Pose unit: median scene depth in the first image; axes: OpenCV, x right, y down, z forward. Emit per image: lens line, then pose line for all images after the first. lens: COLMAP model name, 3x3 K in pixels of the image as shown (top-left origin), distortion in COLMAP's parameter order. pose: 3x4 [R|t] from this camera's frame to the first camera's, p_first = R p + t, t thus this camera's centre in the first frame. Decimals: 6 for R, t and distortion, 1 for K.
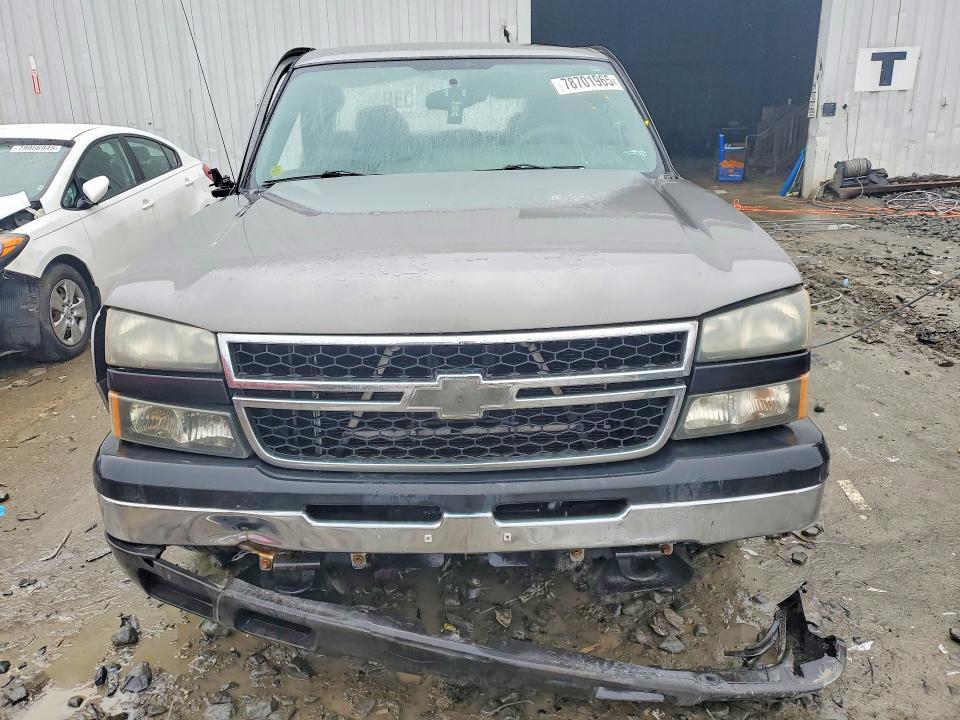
lens RADIAL K [[726.9, 0, 480.0], [0, 726.9, 360.0], [0, 0, 1]] dist [0.010789, -0.001505]
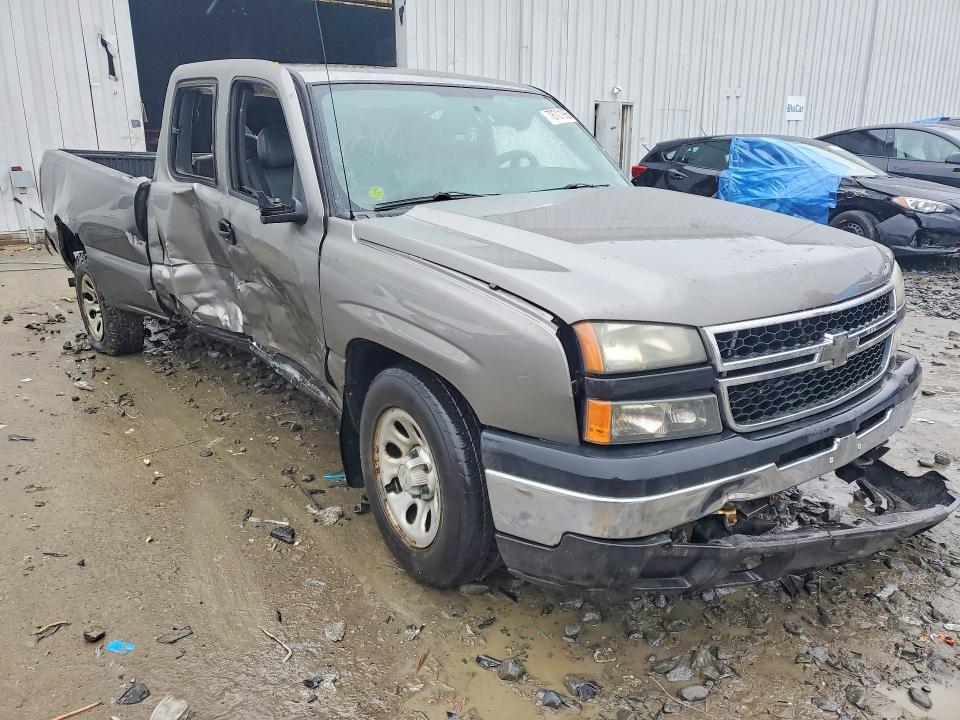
lens RADIAL K [[726.9, 0, 480.0], [0, 726.9, 360.0], [0, 0, 1]] dist [0.010789, -0.001505]
pose [[0.805016, -0.149527, 0.574099, -1.307993], [0.166067, 0.985825, 0.023899, -0.073082], [-0.569535, 0.076100, 0.818437, 0.255899]]
